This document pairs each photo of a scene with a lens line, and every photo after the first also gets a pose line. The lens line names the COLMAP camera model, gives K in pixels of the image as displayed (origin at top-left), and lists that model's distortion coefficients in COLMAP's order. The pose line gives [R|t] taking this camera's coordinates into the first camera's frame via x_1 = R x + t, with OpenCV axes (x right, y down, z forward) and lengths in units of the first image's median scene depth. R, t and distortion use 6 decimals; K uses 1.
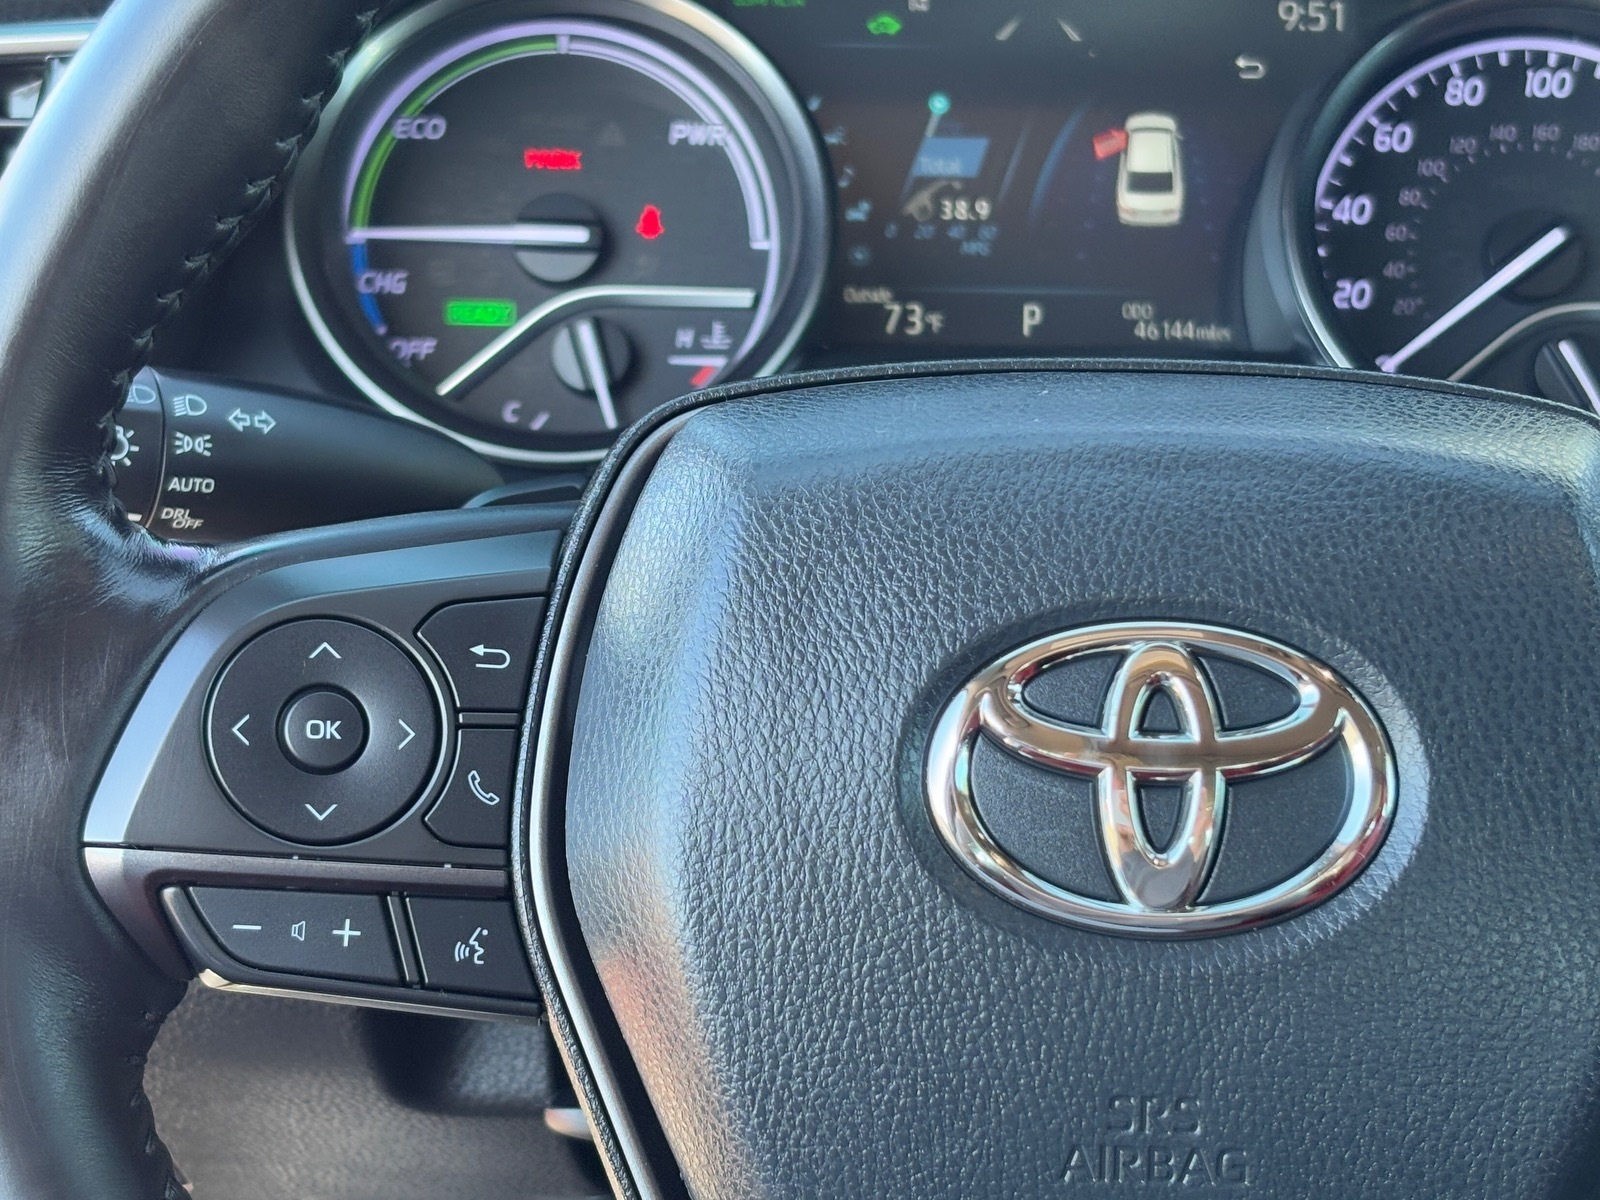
lens RADIAL K [[2972.7, 0, 772.5], [0, 2972.7, 631.6], [0, 0, 1]] dist [0.100497, 0.000000]
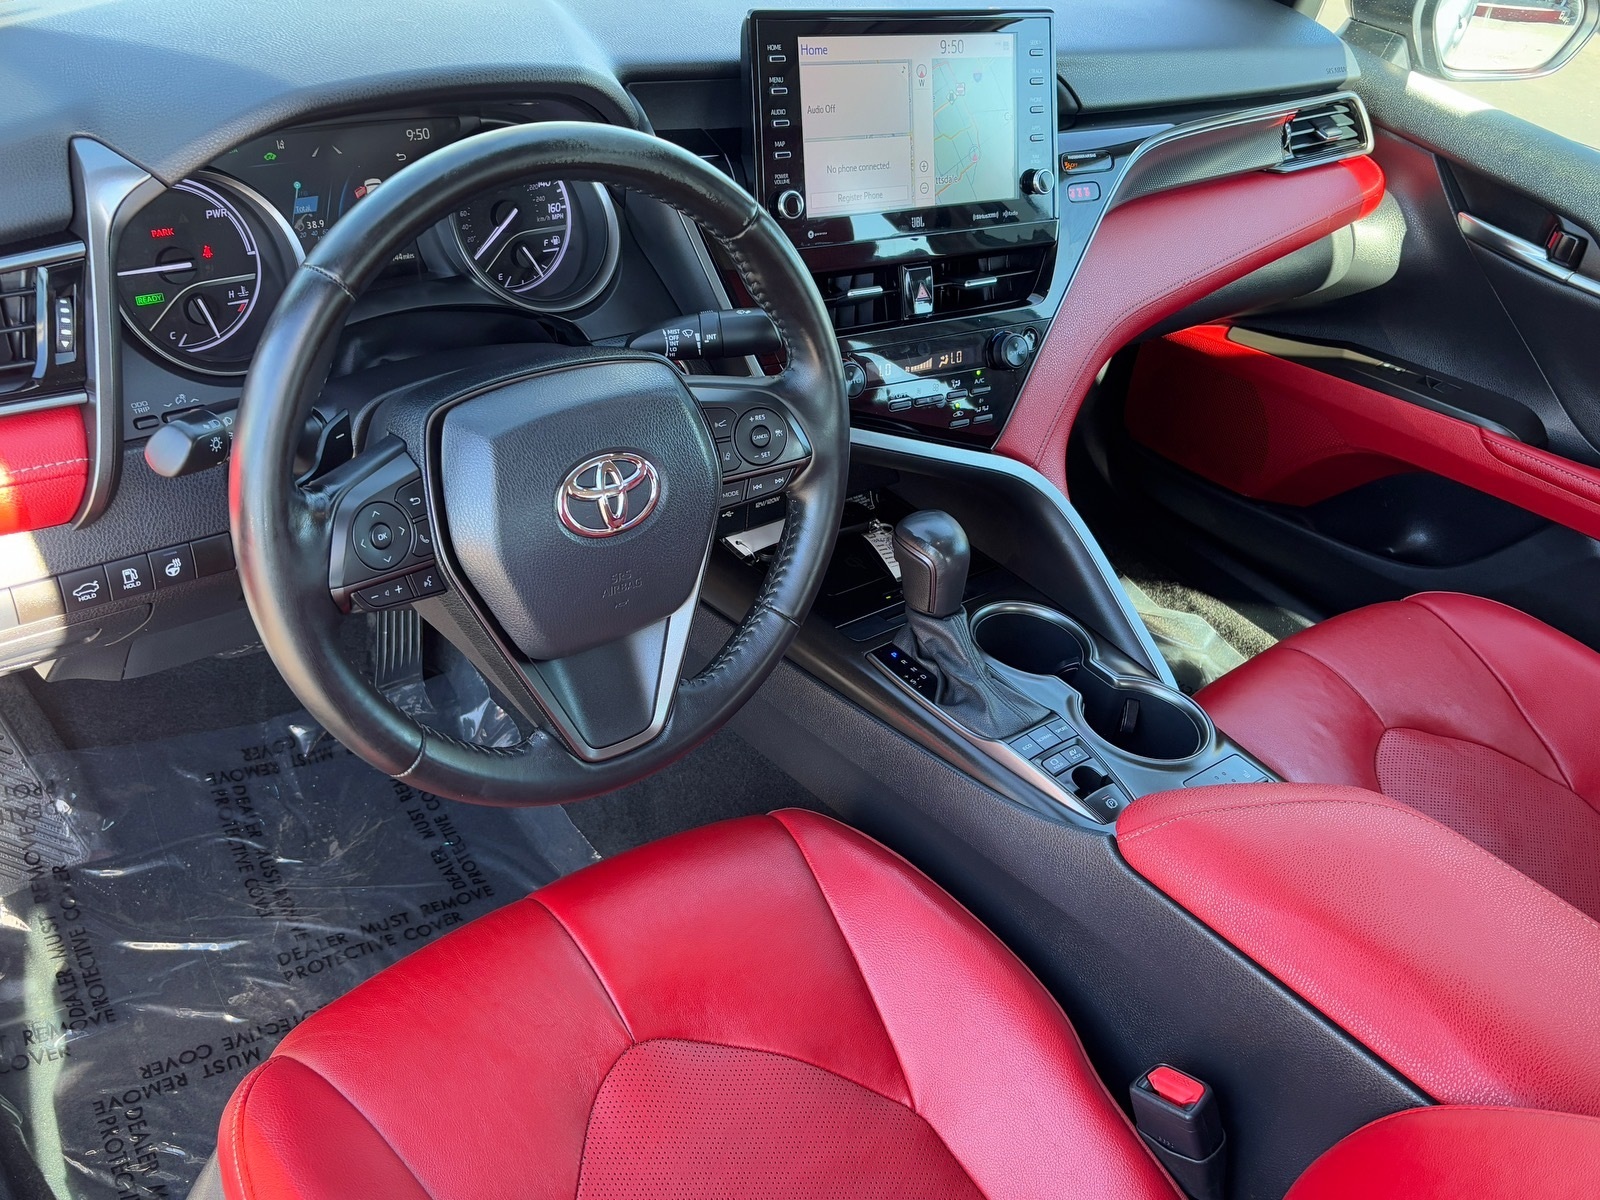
lens RADIAL K [[1464.9, 0, 797.4], [0, 1464.9, 611.0], [0, 0, 1]] dist [0.016417, 0.000000]
pose [[0.754647, -0.307496, 0.579615, -0.495369], [0.068100, 0.915320, 0.396928, -0.327069], [-0.652587, -0.260069, 0.711684, -0.327662]]
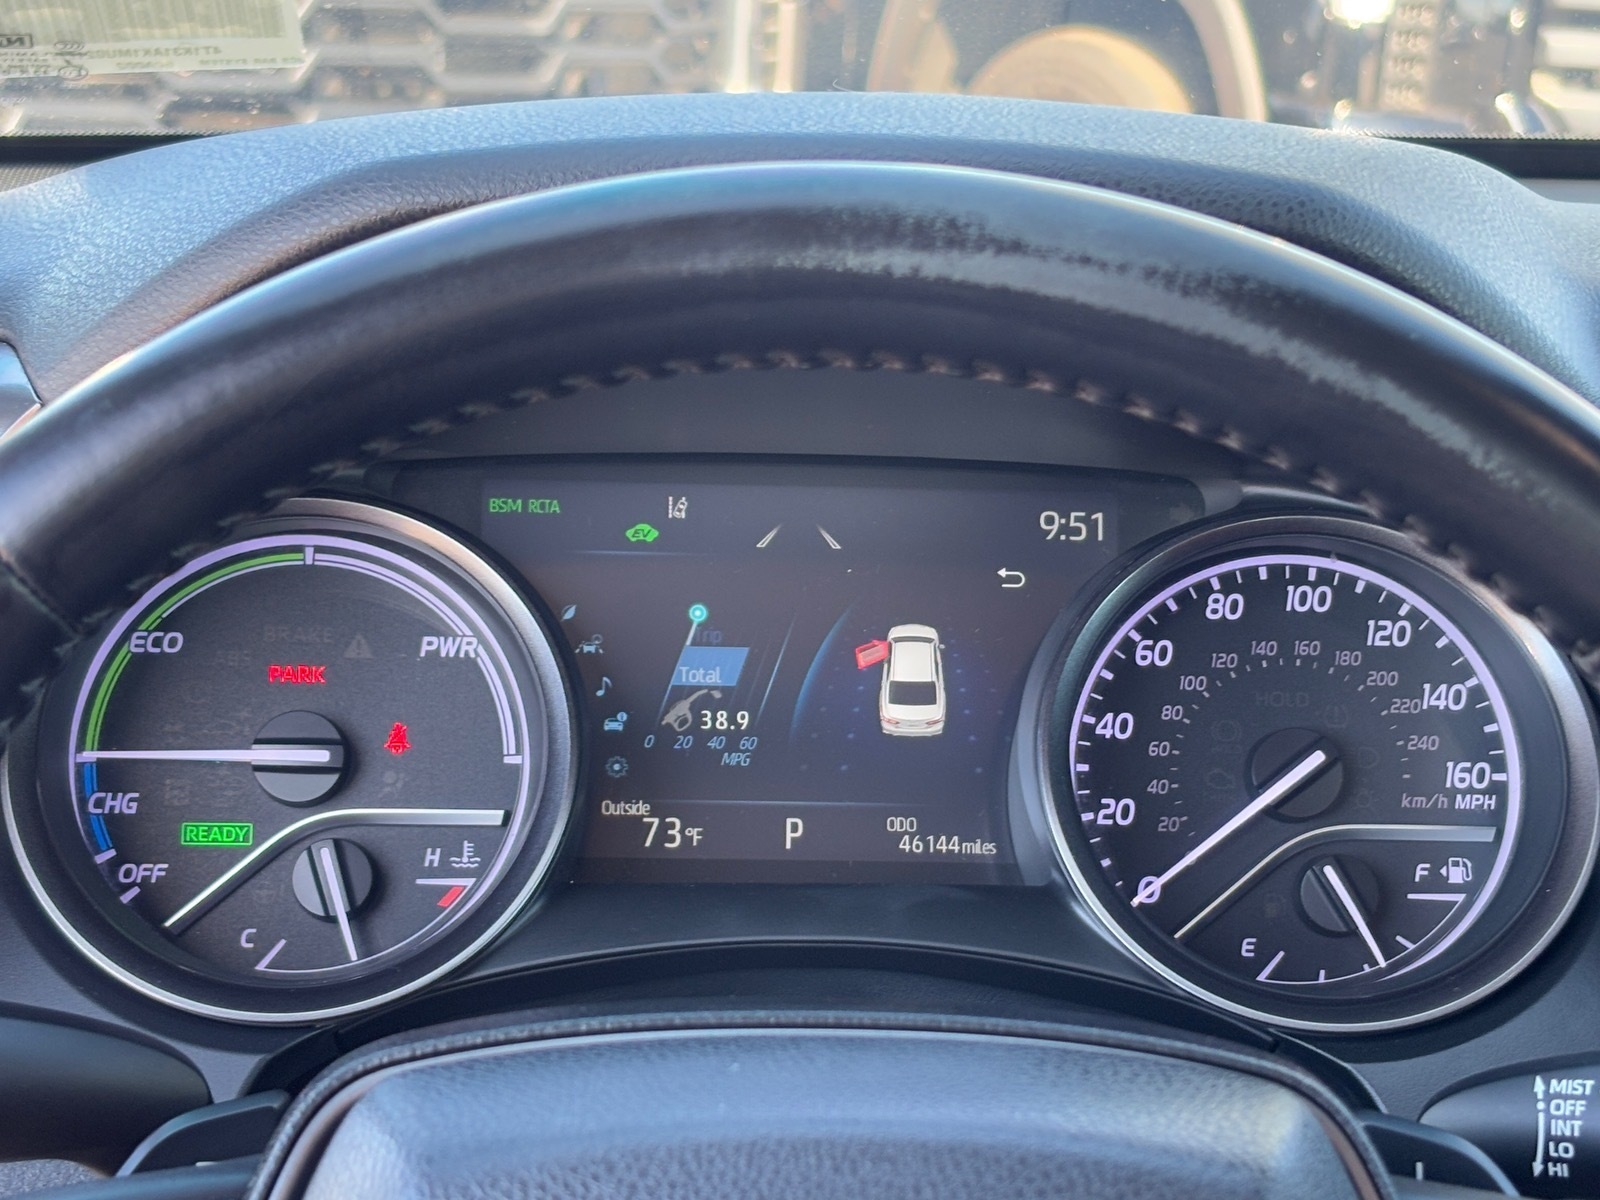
lens RADIAL K [[3101.1, 0, 830.4], [0, 3101.1, 602.3], [0, 0, 1]] dist [0.153859, 0.000000]
pose [[0.998197, 0.000205, 0.060016, 0.039023], [0.005484, 0.995499, -0.094615, -0.085759], [-0.059765, 0.094774, 0.993703, -0.016921]]
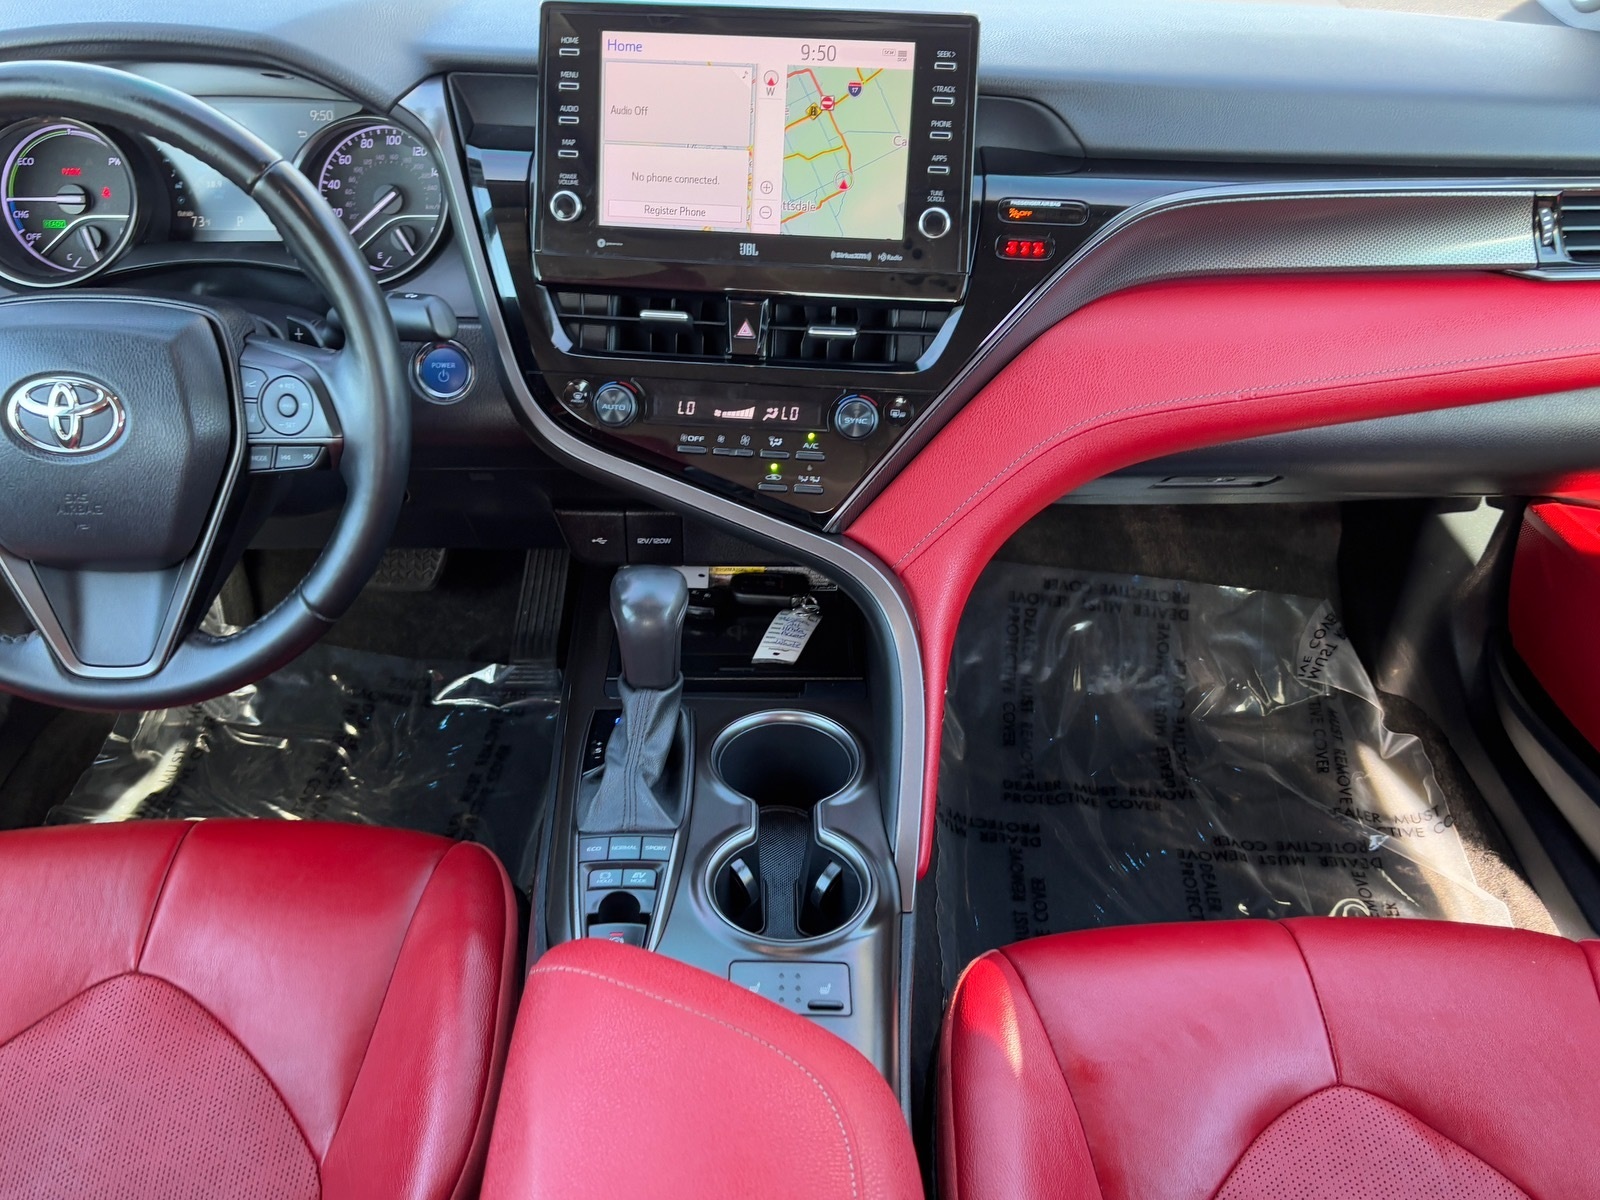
lens RADIAL K [[1464.9, 0, 784.2], [0, 1464.9, 613.1], [0, 0, 1]] dist [0.016417, 0.000000]
pose [[0.999651, -0.025985, 0.004816, 0.647318], [0.023396, 0.954908, 0.295980, -0.157634], [-0.012289, -0.295764, 0.955182, -0.595724]]
